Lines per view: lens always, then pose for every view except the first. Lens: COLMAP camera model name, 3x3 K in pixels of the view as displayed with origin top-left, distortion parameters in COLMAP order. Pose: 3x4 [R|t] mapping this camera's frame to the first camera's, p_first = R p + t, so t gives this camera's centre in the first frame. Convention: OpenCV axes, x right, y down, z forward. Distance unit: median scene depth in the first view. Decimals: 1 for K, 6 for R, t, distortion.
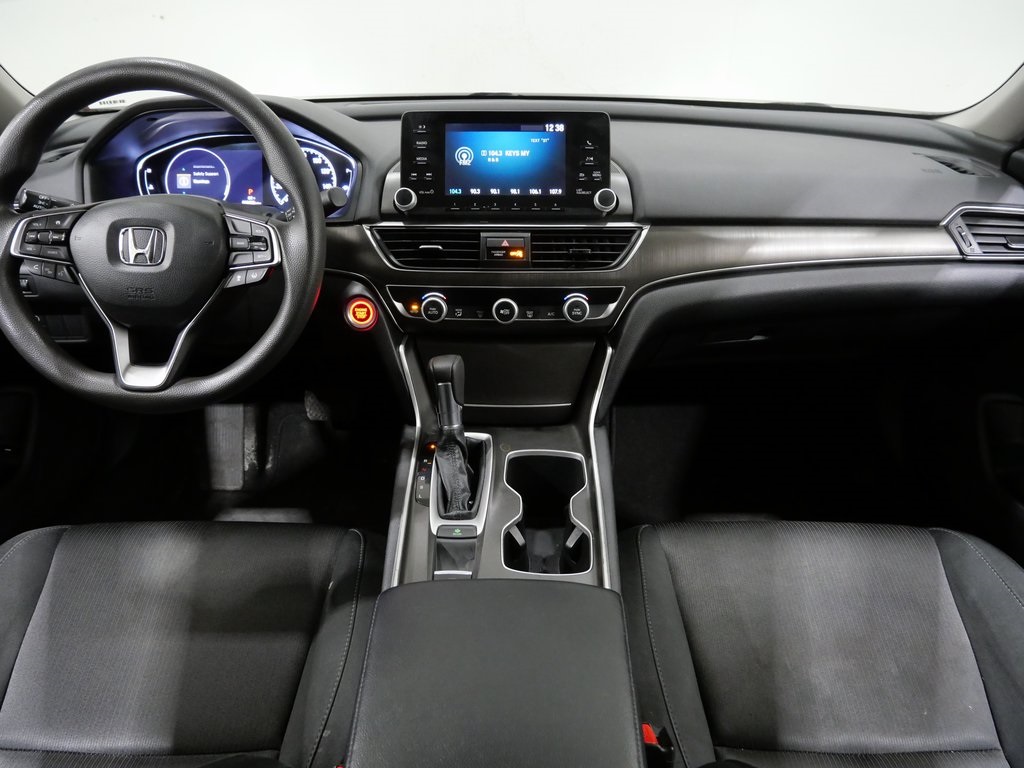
lens RADIAL K [[762.6, 0, 507.4], [0, 762.6, 384.2], [0, 0, 1]] dist [-0.044862, 0.013794]
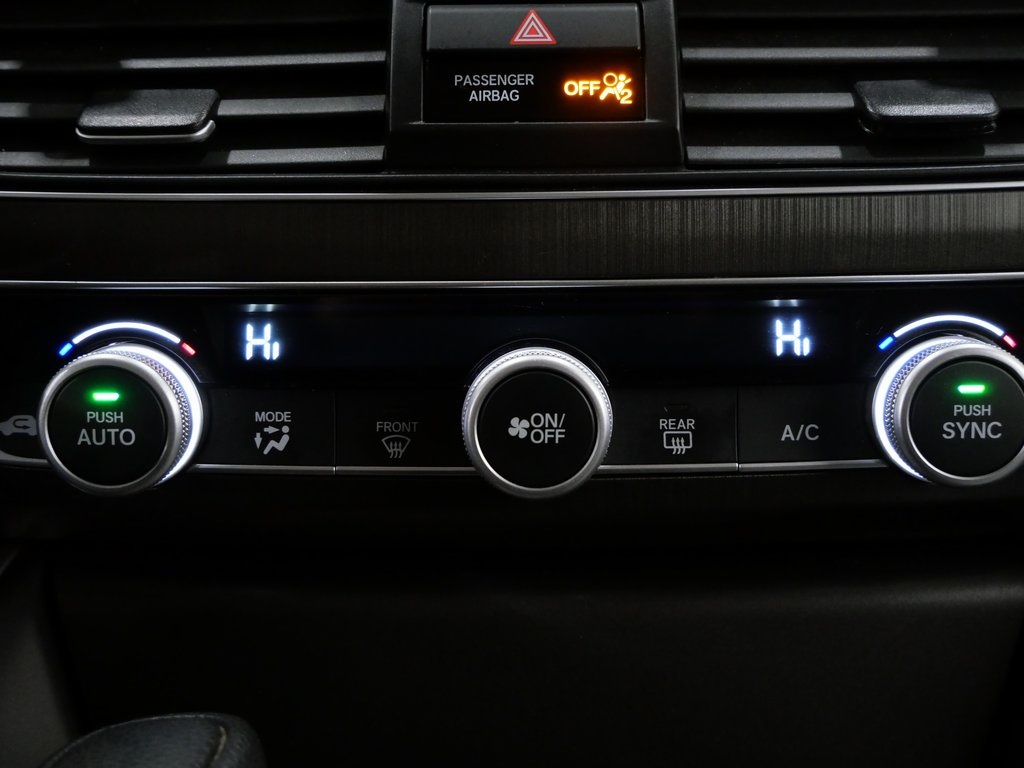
lens RADIAL K [[1098.3, 0, 511.3], [0, 1098.3, 384.9], [0, 0, 1]] dist [0.038350, 0.000000]
pose [[0.999877, -0.015024, -0.004542, -0.007666], [0.014637, 0.997016, -0.075796, -0.085242], [0.005668, 0.075720, 0.997113, 0.751057]]
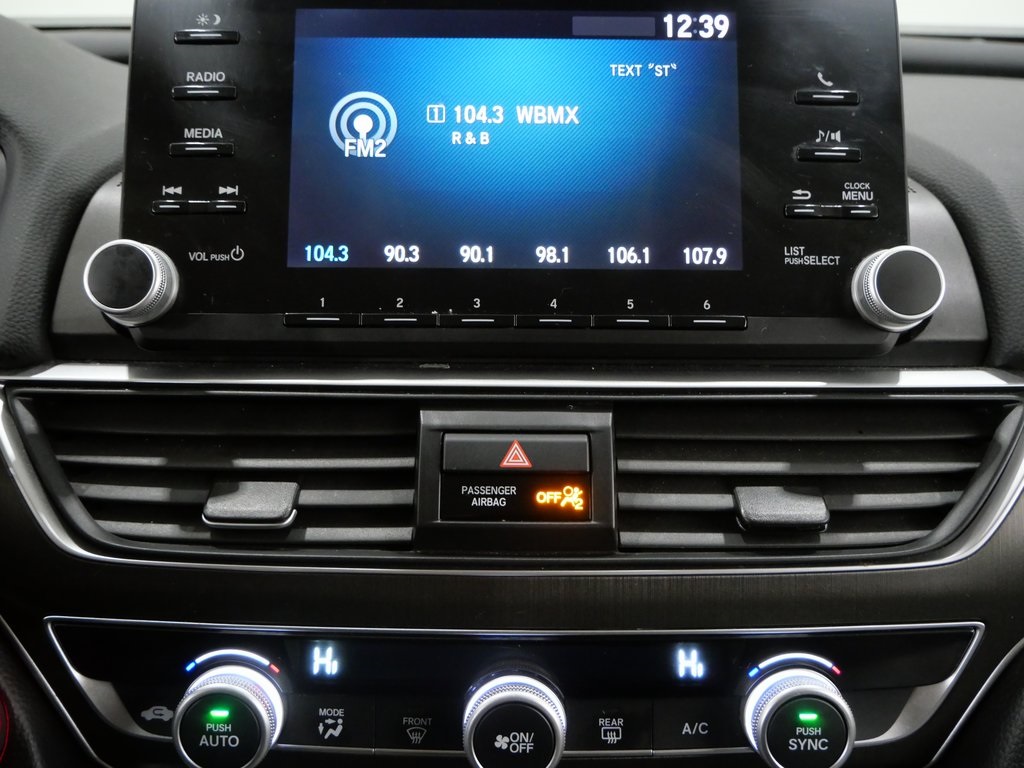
lens RADIAL K [[883.4, 0, 508.7], [0, 883.4, 387.4], [0, 0, 1]] dist [-0.011427, -0.000941]
pose [[0.999939, 0.002350, 0.010822, -0.008378], [-0.001159, 0.994072, -0.108717, -0.174244], [-0.011013, 0.108697, 0.994014, 0.699999]]
